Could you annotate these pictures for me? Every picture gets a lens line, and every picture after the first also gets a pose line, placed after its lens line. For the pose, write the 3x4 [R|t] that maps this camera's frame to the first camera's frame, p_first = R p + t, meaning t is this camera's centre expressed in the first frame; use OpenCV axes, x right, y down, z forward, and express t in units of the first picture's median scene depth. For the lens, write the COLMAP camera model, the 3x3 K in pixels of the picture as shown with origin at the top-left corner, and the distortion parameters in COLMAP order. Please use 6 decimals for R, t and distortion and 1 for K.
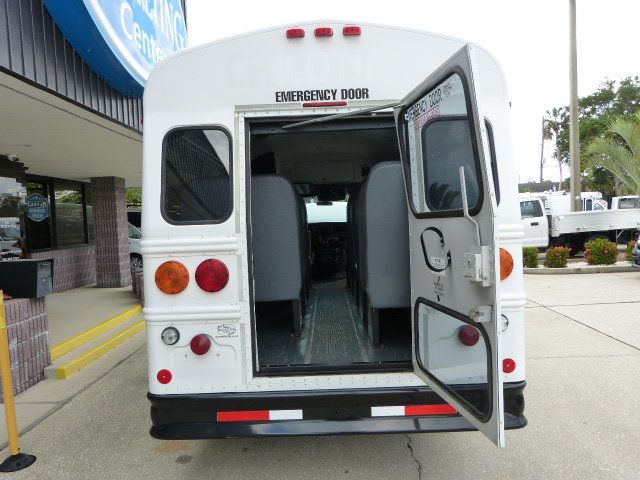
lens RADIAL K [[504.2, 0, 320.0], [0, 504.2, 240.0], [0, 0, 1]] dist [0.004573, 0.005466]
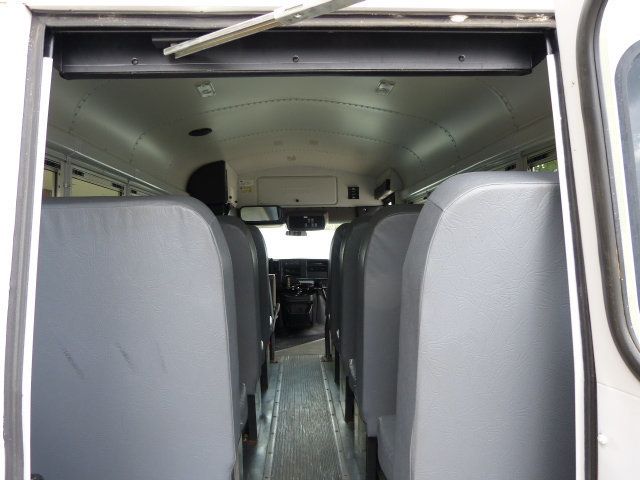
lens RADIAL K [[504.2, 0, 320.0], [0, 504.2, 240.0], [0, 0, 1]] dist [0.004573, 0.005466]
pose [[0.998124, 0.025946, 0.055459, 0.002848], [-0.023883, 0.999009, -0.037551, -0.038168], [-0.056378, 0.036156, 0.997755, 0.271303]]
